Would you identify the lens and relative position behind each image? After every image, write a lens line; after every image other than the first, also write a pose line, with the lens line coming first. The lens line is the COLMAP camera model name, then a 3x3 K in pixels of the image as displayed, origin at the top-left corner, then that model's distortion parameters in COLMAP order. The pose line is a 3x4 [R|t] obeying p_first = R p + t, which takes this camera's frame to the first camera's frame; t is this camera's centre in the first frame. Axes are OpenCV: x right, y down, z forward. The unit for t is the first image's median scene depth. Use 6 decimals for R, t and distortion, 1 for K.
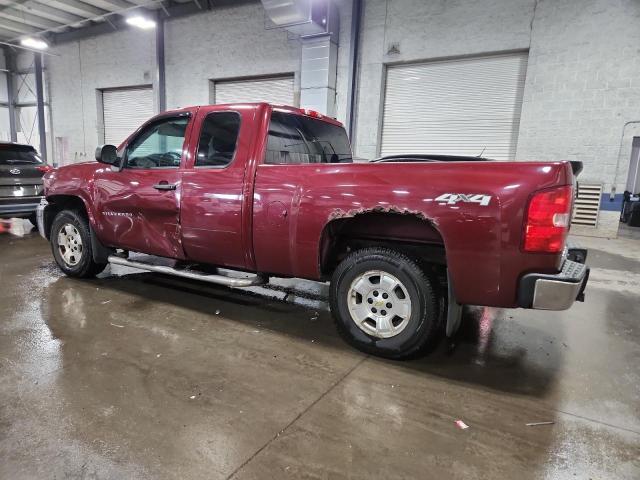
lens RADIAL K [[443.4, 0, 318.1], [0, 443.4, 240.7], [0, 0, 1]] dist [0.048994, -0.005201]
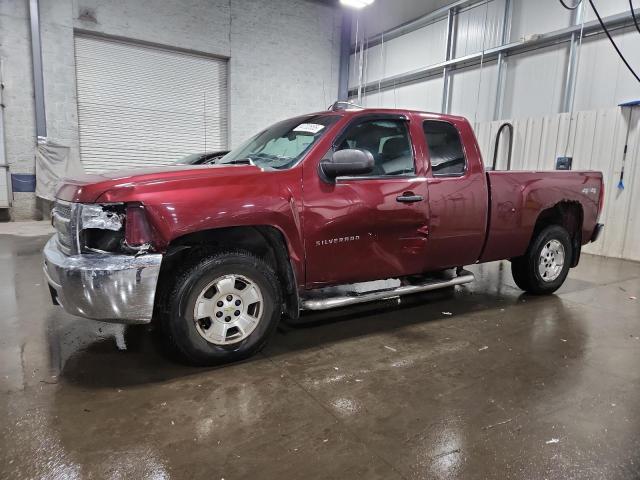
lens RADIAL K [[443.4, 0, 318.1], [0, 443.4, 240.7], [0, 0, 1]] dist [0.048994, -0.005201]
pose [[0.444083, -0.158904, 0.881782, -0.768001], [0.130979, 0.985089, 0.111557, -0.100611], [-0.886361, 0.065955, 0.458274, 0.475803]]
